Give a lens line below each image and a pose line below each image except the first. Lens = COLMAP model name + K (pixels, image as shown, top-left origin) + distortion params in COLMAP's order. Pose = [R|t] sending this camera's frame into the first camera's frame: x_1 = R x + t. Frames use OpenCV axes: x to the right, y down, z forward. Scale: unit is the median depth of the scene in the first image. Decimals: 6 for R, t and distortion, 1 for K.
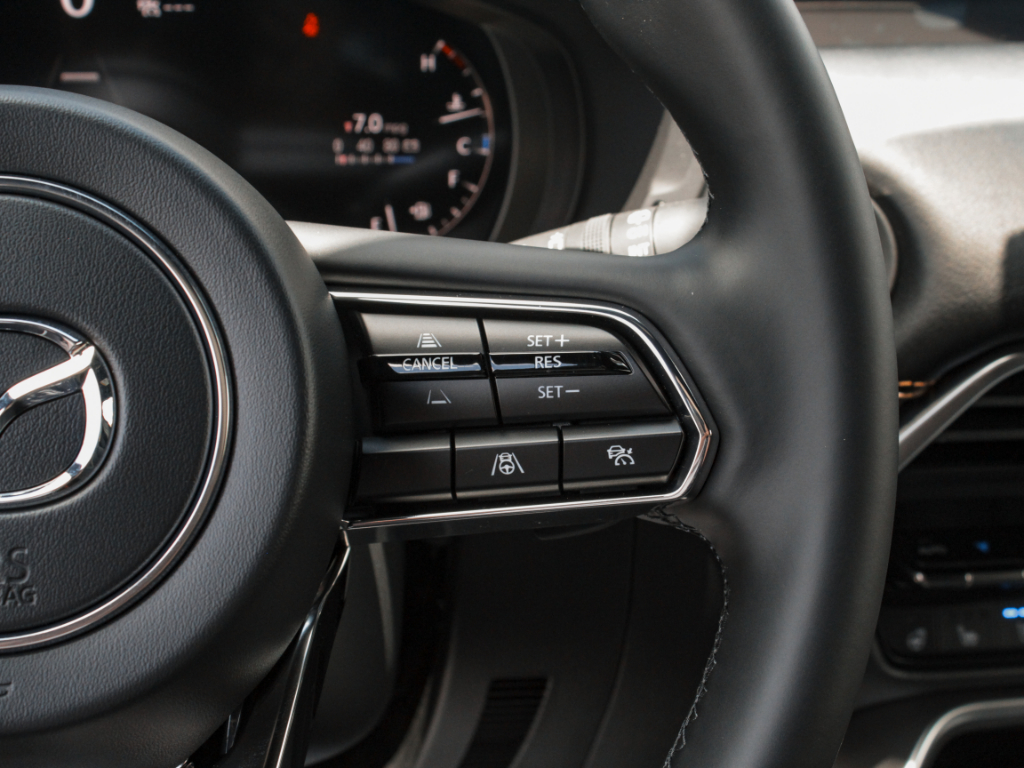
lens RADIAL K [[1770.4, 0, 510.0], [0, 1770.4, 380.8], [0, 0, 1]] dist [-0.030431, 0.000000]
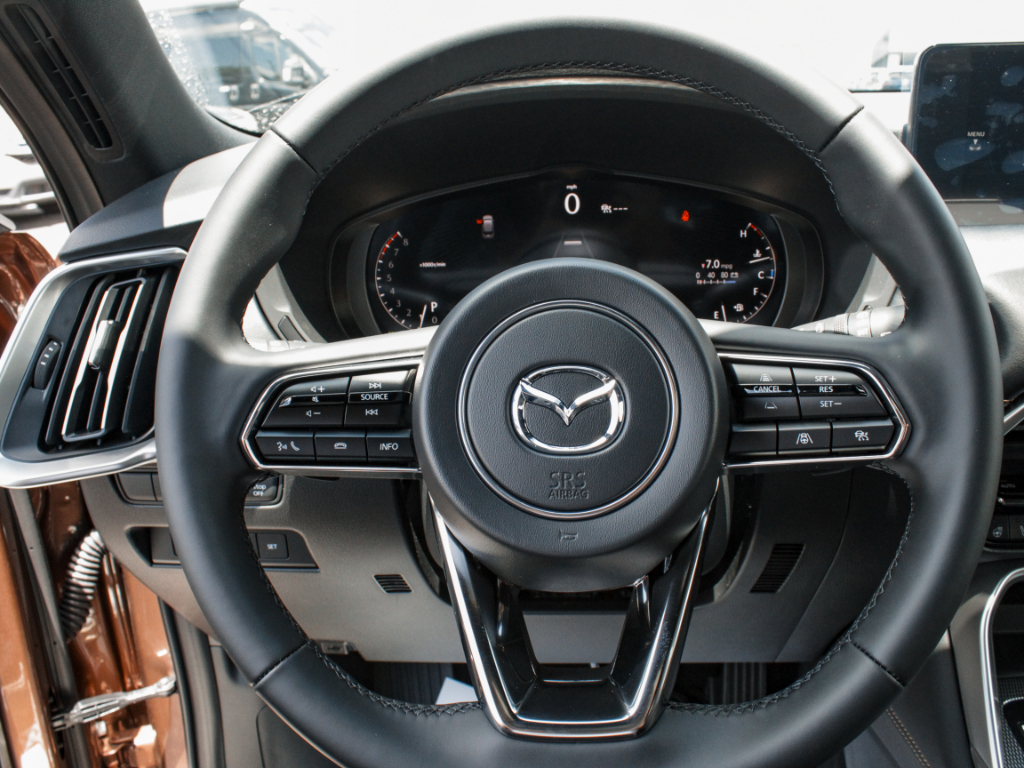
lens RADIAL K [[937.5, 0, 510.6], [0, 937.5, 385.3], [0, 0, 1]] dist [-0.158976, 0.112643]
pose [[0.970199, 0.015796, -0.241793, -0.072707], [-0.015544, 0.999875, 0.002950, -0.012227], [0.241810, 0.000896, 0.970323, -0.118546]]
